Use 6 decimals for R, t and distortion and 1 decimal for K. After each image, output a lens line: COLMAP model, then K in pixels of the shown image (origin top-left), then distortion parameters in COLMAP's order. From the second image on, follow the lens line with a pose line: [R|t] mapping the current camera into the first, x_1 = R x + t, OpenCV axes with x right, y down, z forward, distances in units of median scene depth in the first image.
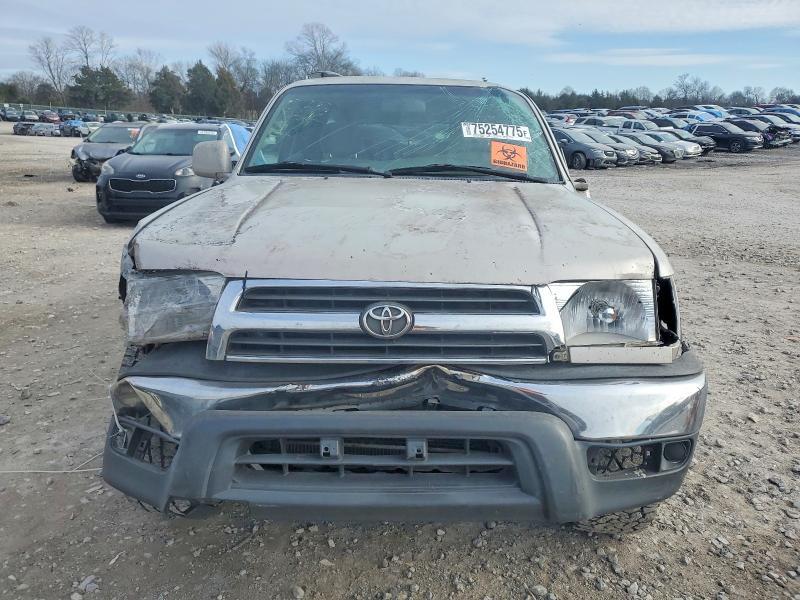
lens RADIAL K [[633.2, 0, 400.0], [0, 633.2, 300.0], [0, 0, 1]] dist [0.009969, 0.010283]
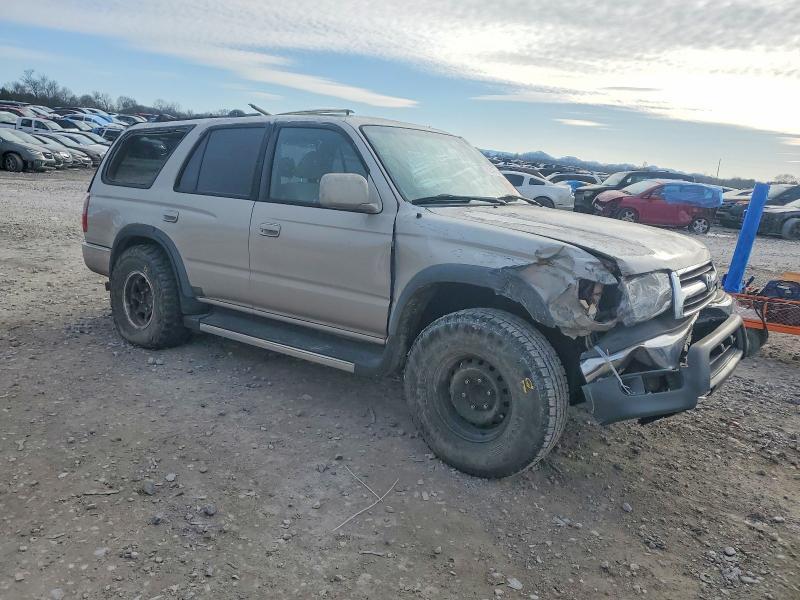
lens RADIAL K [[633.2, 0, 400.0], [0, 633.2, 300.0], [0, 0, 1]] dist [0.009969, 0.010283]
pose [[0.580611, -0.144603, 0.801237, -0.127593], [0.144164, 0.986811, 0.073627, -0.012082], [-0.801316, 0.072761, 0.593800, 0.033886]]
